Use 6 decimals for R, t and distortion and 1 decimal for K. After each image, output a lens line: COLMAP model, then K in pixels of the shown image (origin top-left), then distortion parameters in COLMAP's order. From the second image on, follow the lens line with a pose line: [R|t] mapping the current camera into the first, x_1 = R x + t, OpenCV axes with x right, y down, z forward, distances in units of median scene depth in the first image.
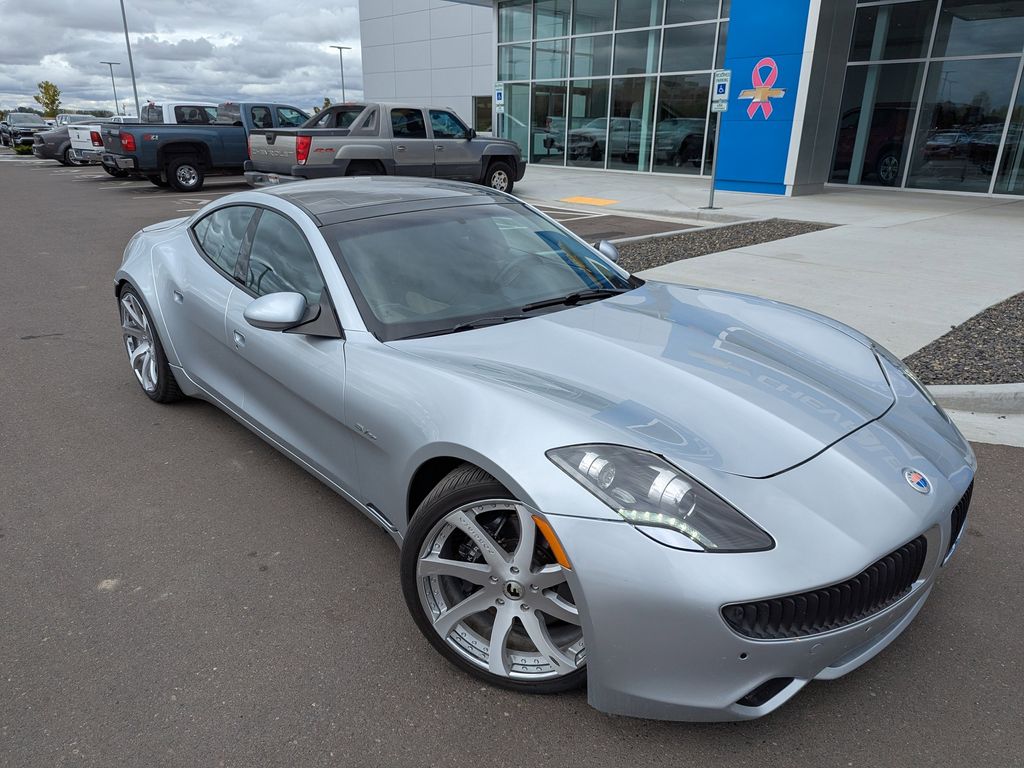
lens RADIAL K [[739.6, 0, 518.8], [0, 739.6, 383.5], [0, 0, 1]] dist [0.053563, -0.047942]
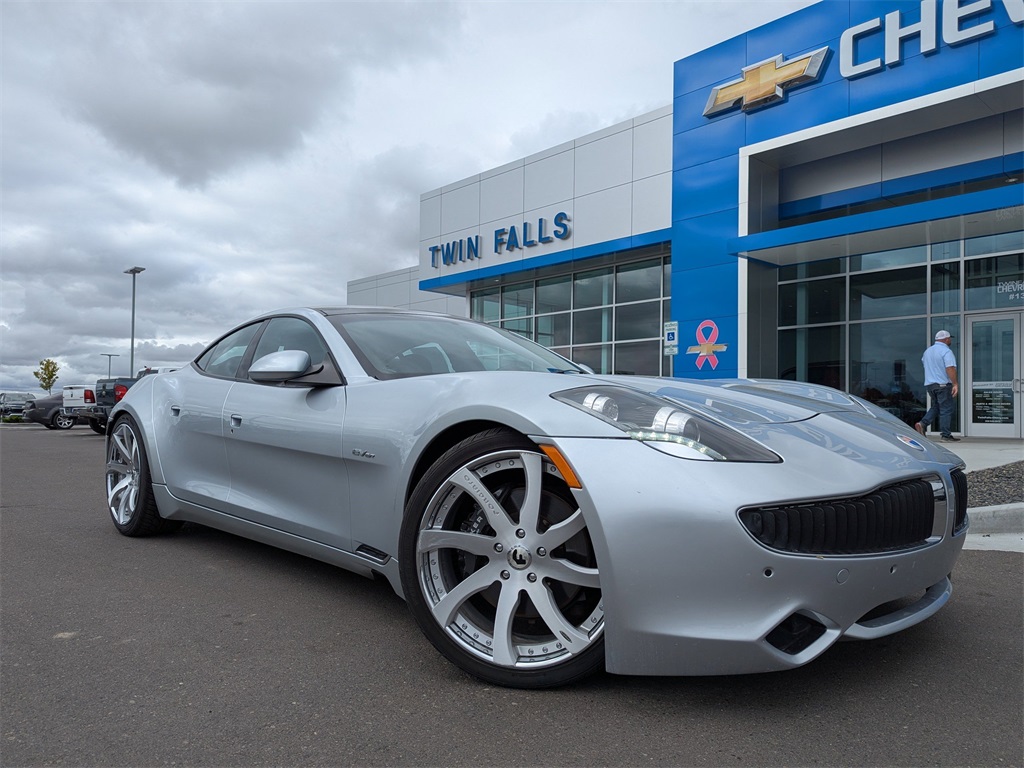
lens RADIAL K [[730.6, 0, 513.7], [0, 730.6, 387.0], [0, 0, 1]] dist [0.071091, -0.068345]
pose [[0.999215, -0.006647, 0.039067, -0.025888], [0.020755, 0.927584, -0.373038, 0.222010], [-0.033758, 0.373556, 0.926993, 0.024640]]
